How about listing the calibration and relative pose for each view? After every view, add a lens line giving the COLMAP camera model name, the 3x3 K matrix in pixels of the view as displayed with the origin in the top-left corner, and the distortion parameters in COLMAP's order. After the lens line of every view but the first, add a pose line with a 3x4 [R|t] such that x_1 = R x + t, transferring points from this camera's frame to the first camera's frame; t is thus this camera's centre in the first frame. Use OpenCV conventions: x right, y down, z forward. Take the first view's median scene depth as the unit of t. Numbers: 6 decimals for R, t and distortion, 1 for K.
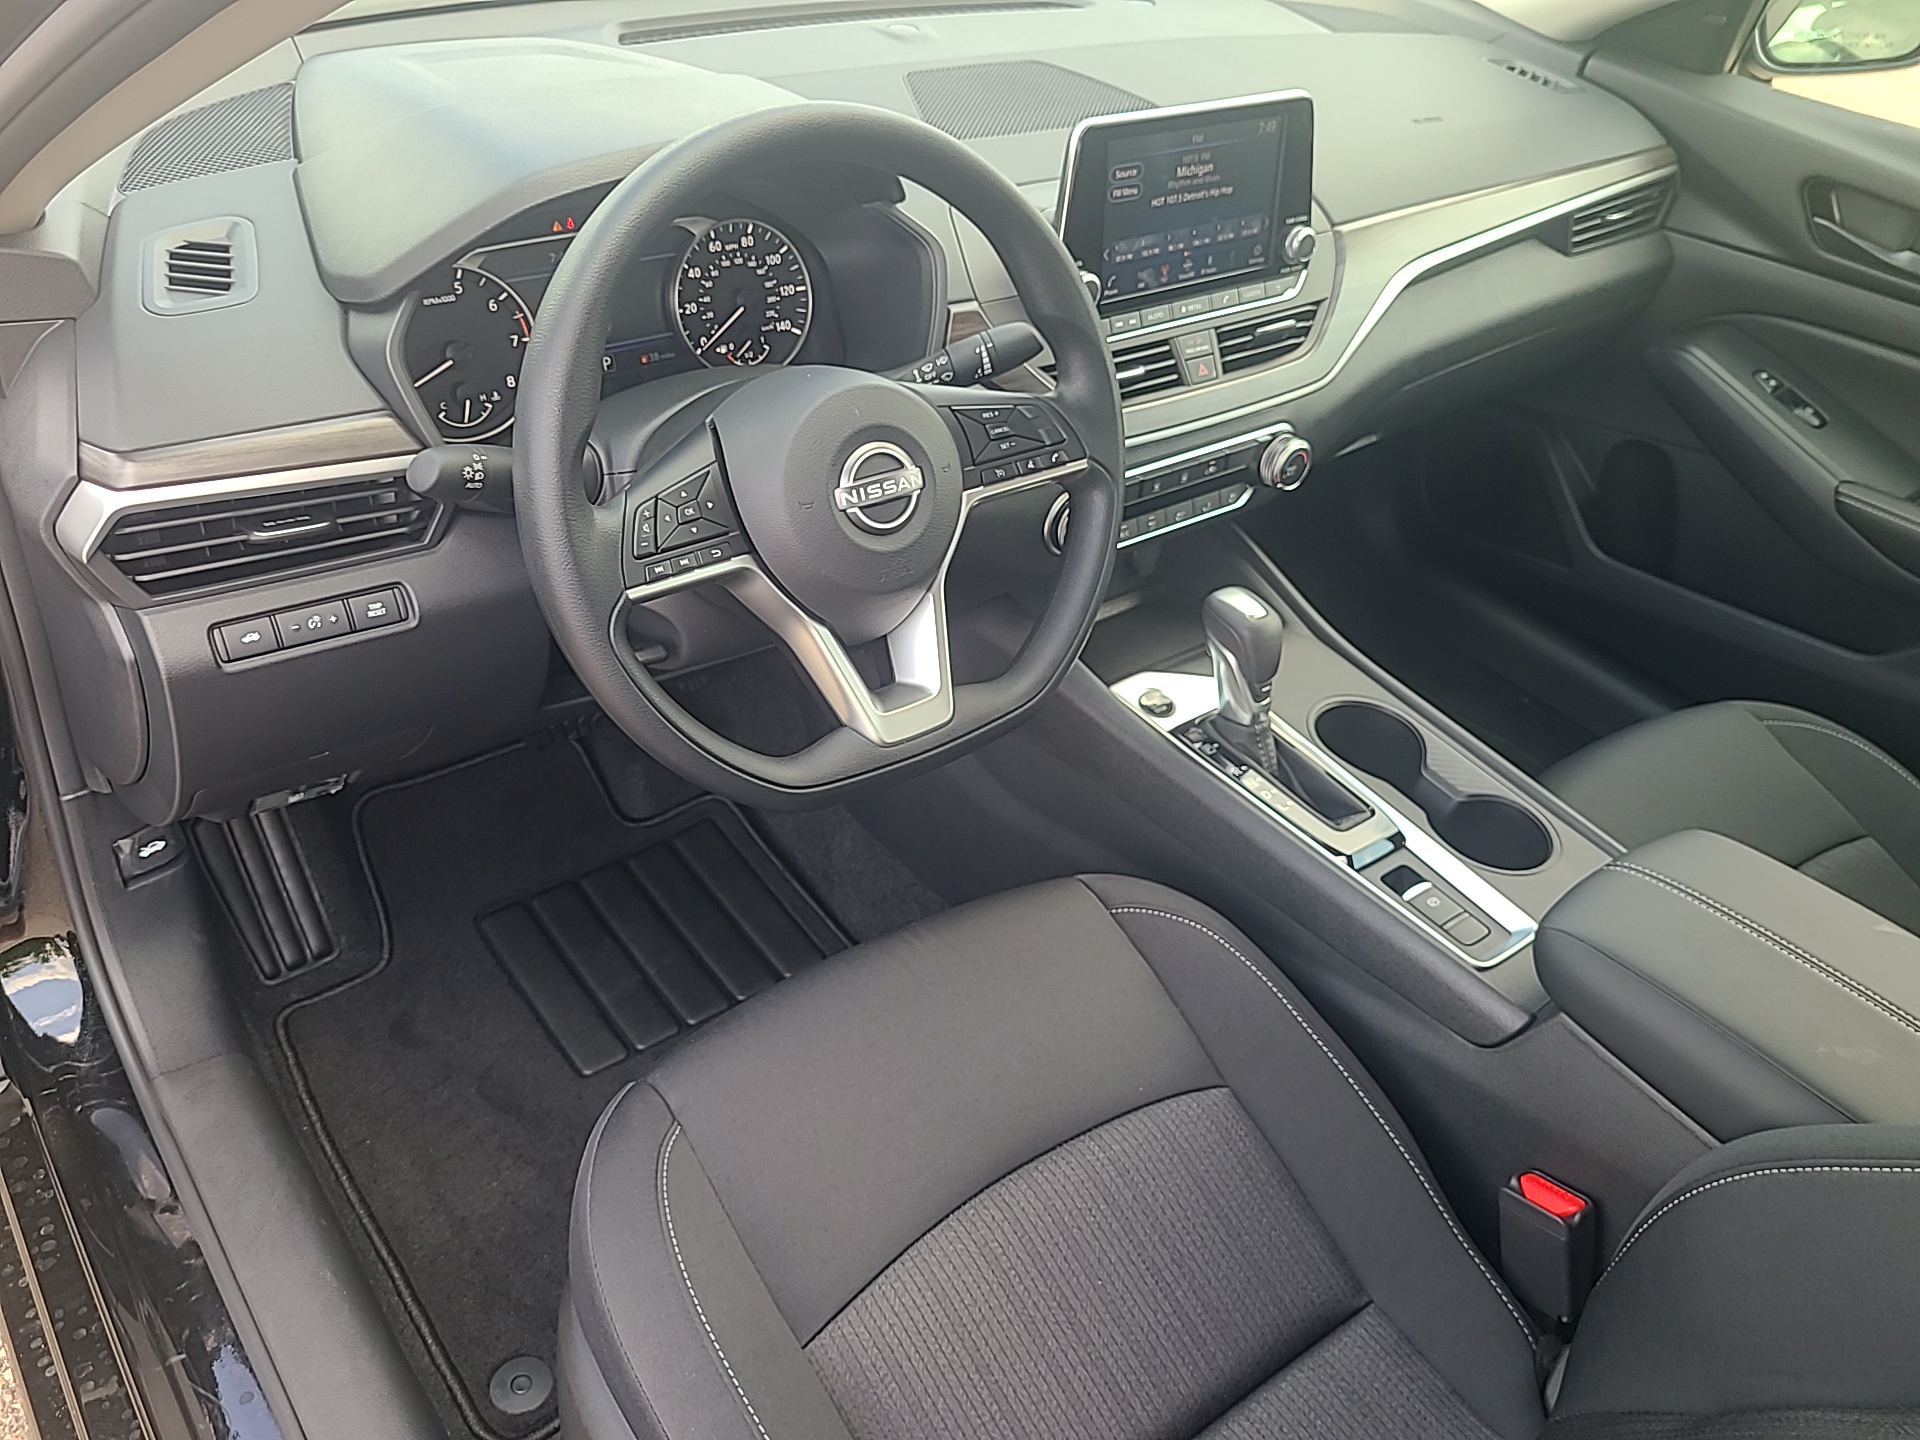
lens RADIAL K [[1491.0, 0, 938.3], [0, 1491.0, 726.3], [0, 0, 1]] dist [0.015441, -0.026846]
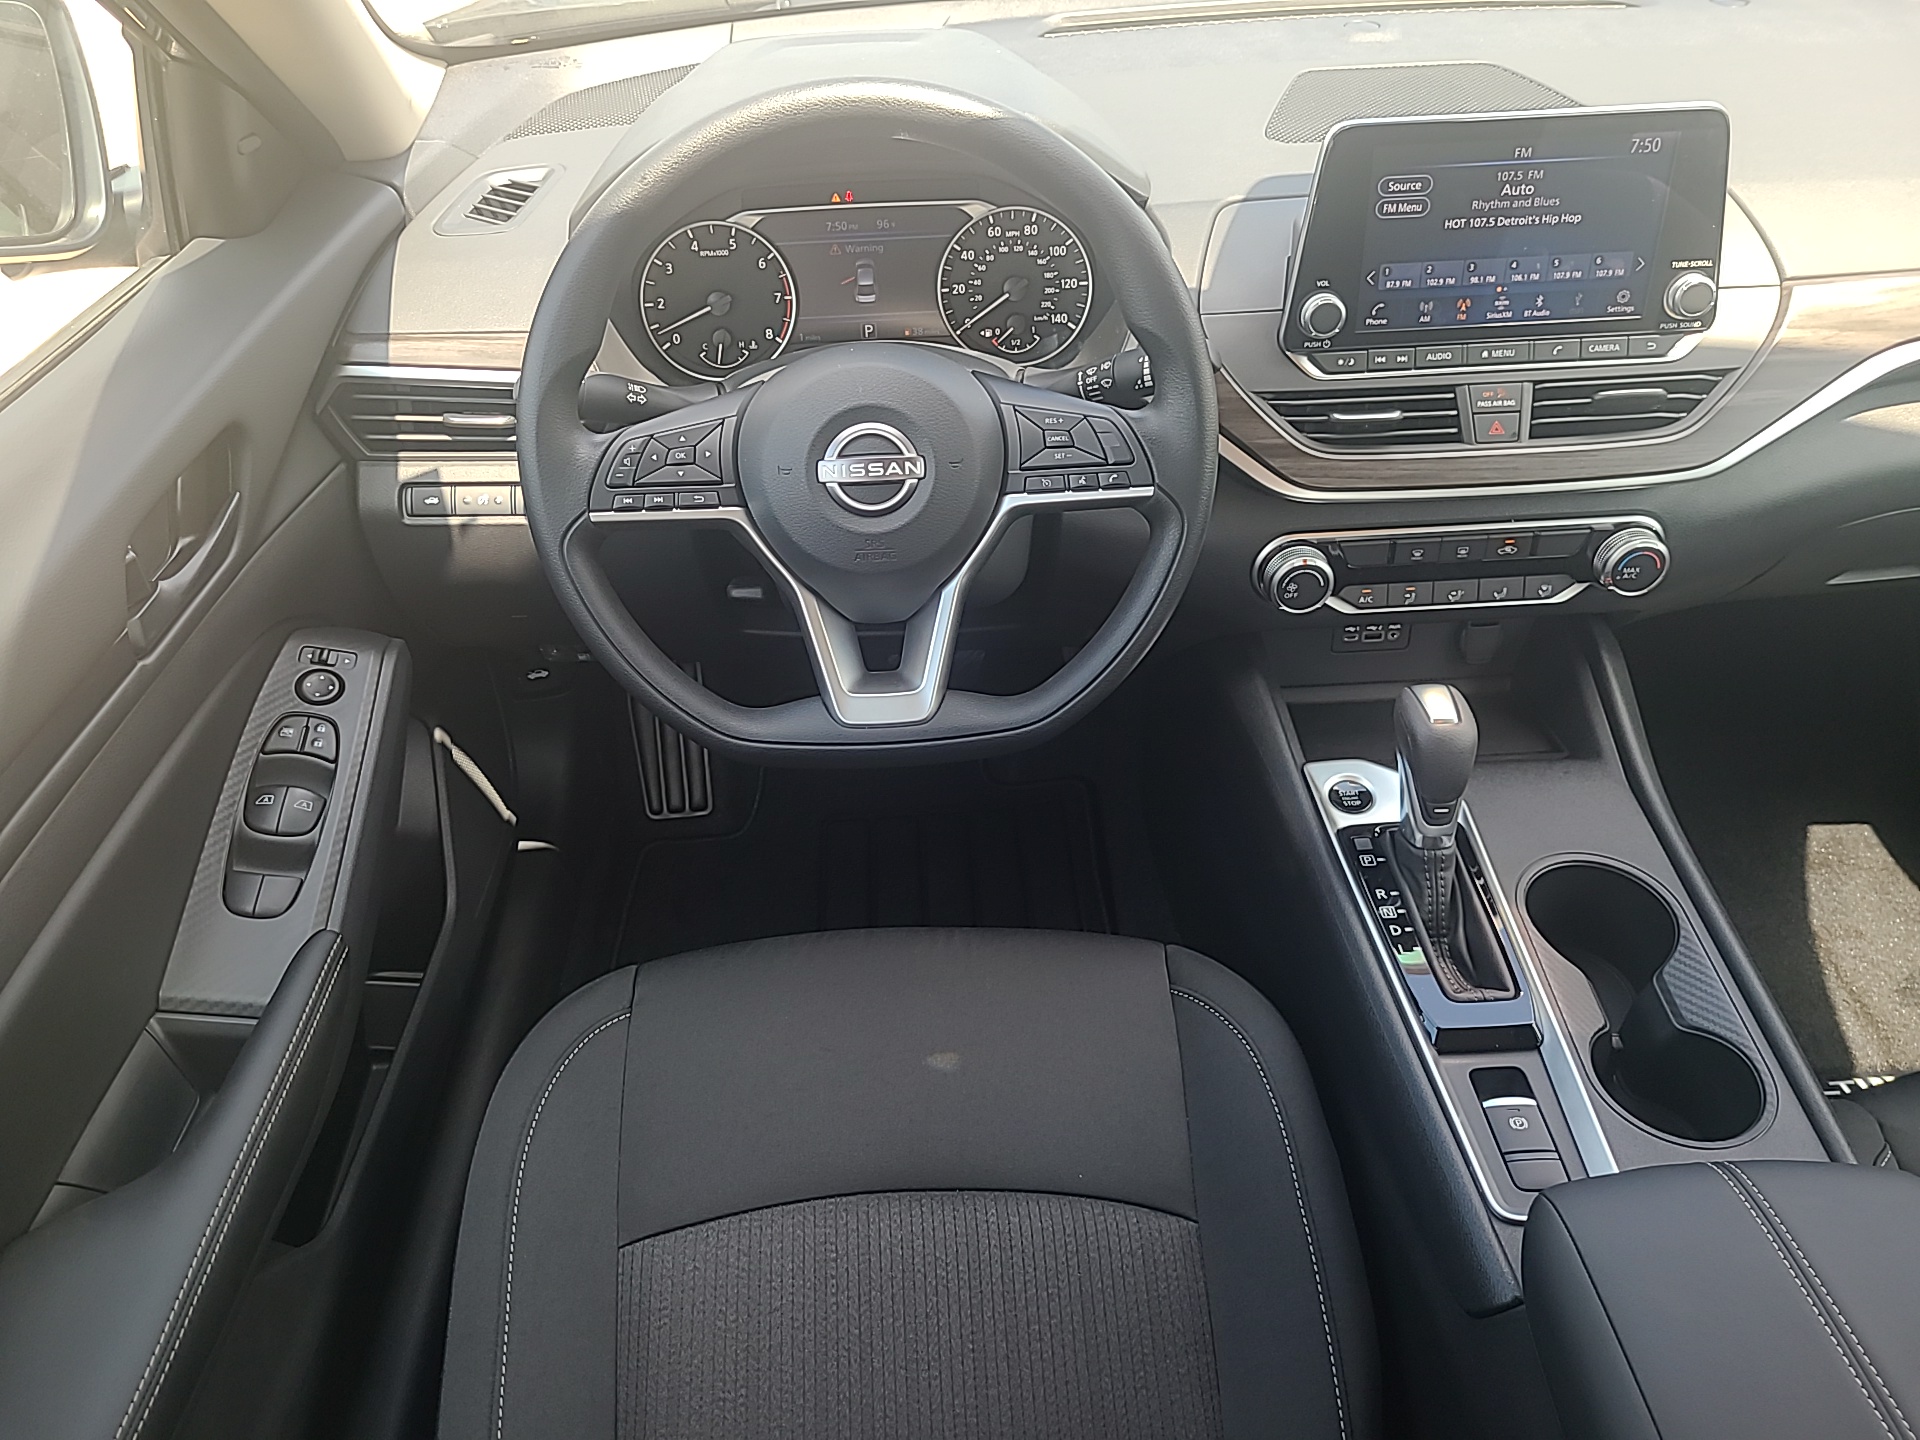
lens RADIAL K [[1430.5, 0, 938.8], [0, 1430.5, 717.3], [0, 0, 1]] dist [0.013402, 0.001624]
pose [[0.814068, 0.259268, -0.519687, 0.411169], [-0.261145, 0.962670, 0.071196, -0.061497], [0.518746, 0.077755, 0.851385, 0.172143]]
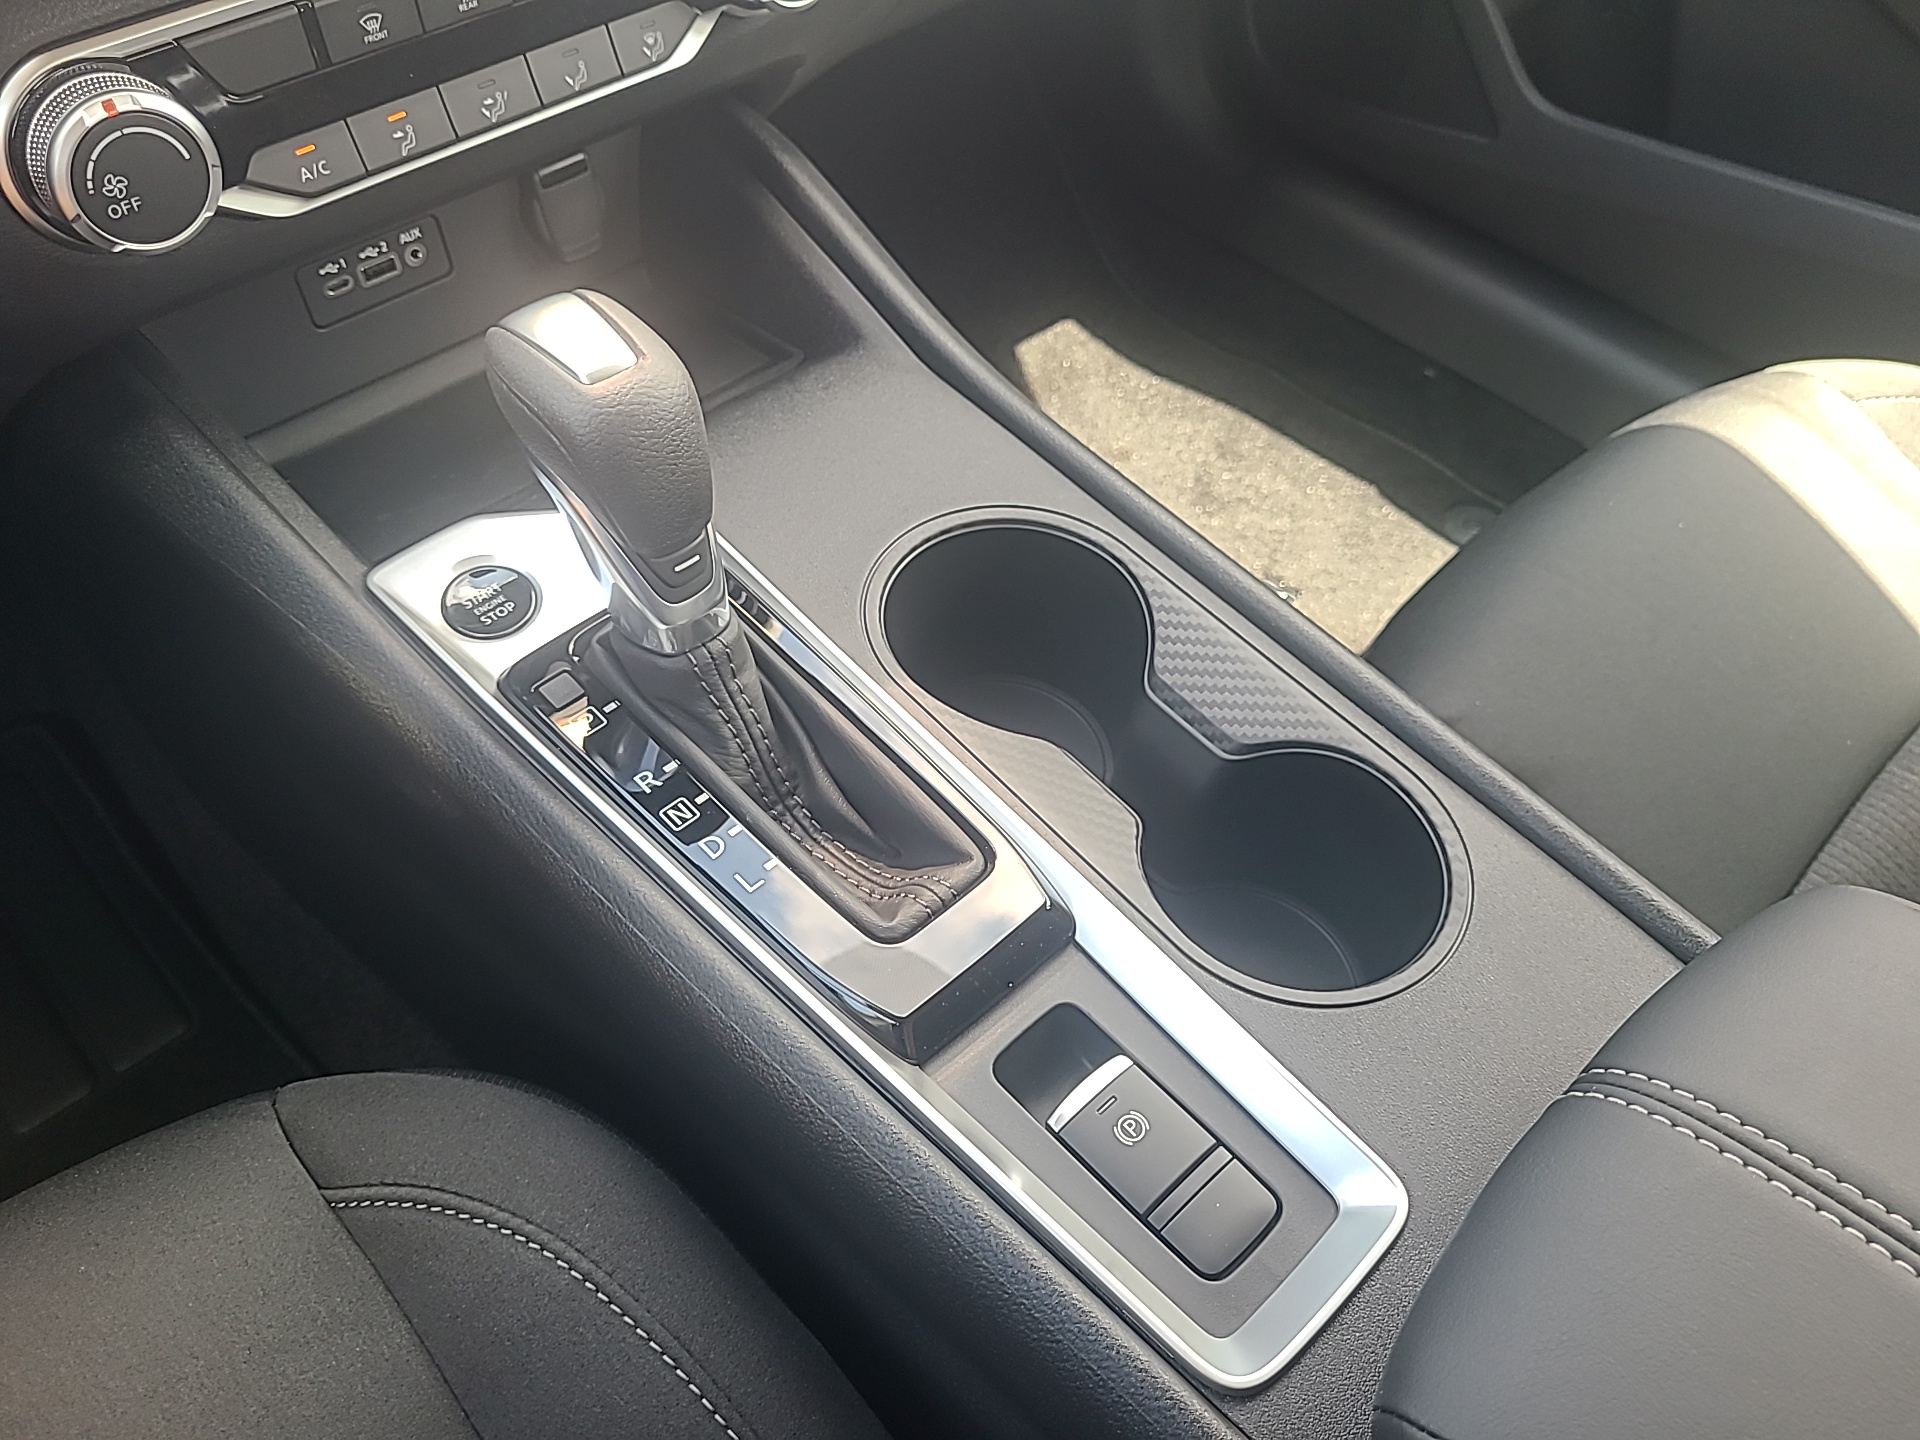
lens RADIAL K [[1491.0, 0, 938.3], [0, 1491.0, 726.3], [0, 0, 1]] dist [0.015441, -0.026846]
pose [[0.992738, -0.118871, 0.018478, 0.282104], [0.111669, 0.967716, 0.225954, -0.065900], [-0.044741, -0.222250, 0.973963, 0.648926]]
